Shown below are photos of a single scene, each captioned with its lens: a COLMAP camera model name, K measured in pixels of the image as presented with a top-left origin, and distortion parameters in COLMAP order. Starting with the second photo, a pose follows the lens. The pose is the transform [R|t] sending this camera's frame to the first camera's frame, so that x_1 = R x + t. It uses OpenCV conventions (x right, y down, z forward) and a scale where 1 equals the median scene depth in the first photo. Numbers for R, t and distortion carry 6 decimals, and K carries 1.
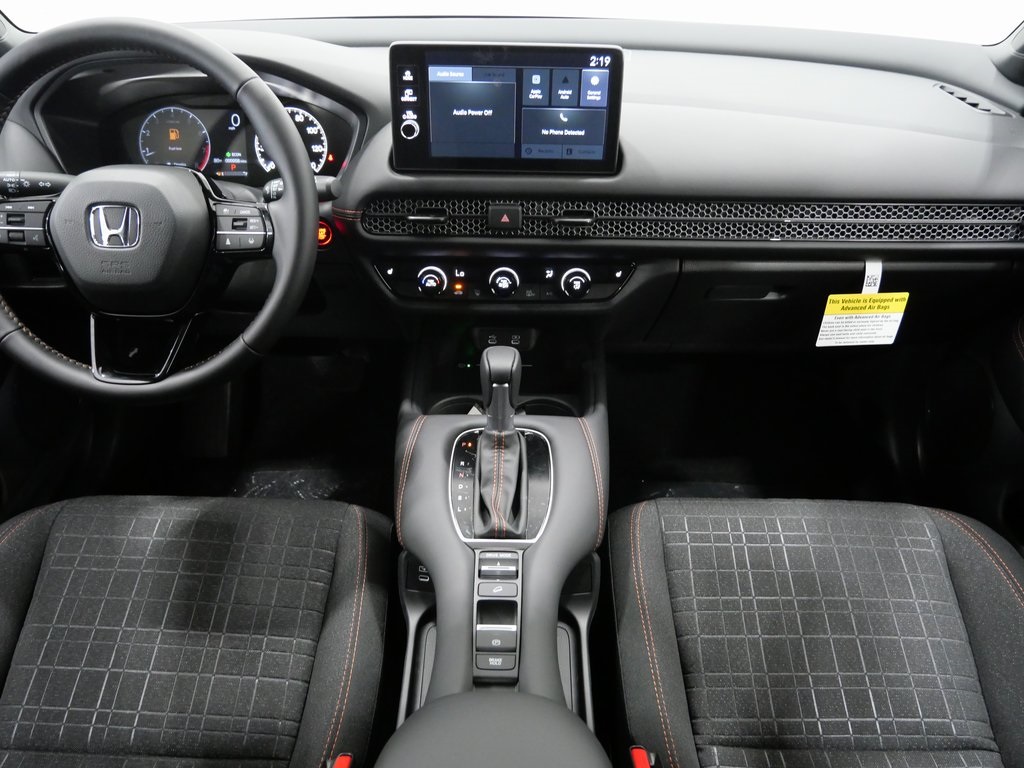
lens RADIAL K [[784.3, 0, 509.7], [0, 784.3, 392.1], [0, 0, 1]] dist [-0.028536, 0.005956]
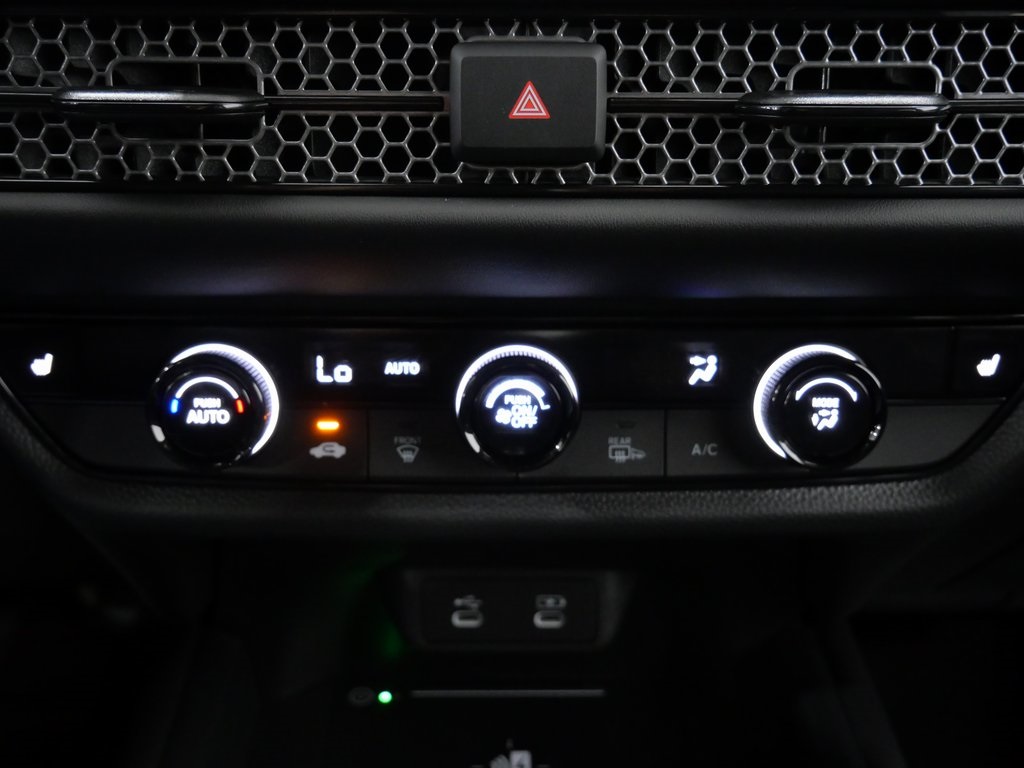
lens RADIAL K [[1080.8, 0, 510.4], [0, 1080.8, 385.3], [0, 0, 1]] dist [-0.016252, 0.000000]
pose [[0.999590, -0.010615, 0.026608, -0.018292], [0.015153, 0.984158, -0.176645, -0.088332], [-0.024311, 0.176976, 0.983915, 0.679073]]
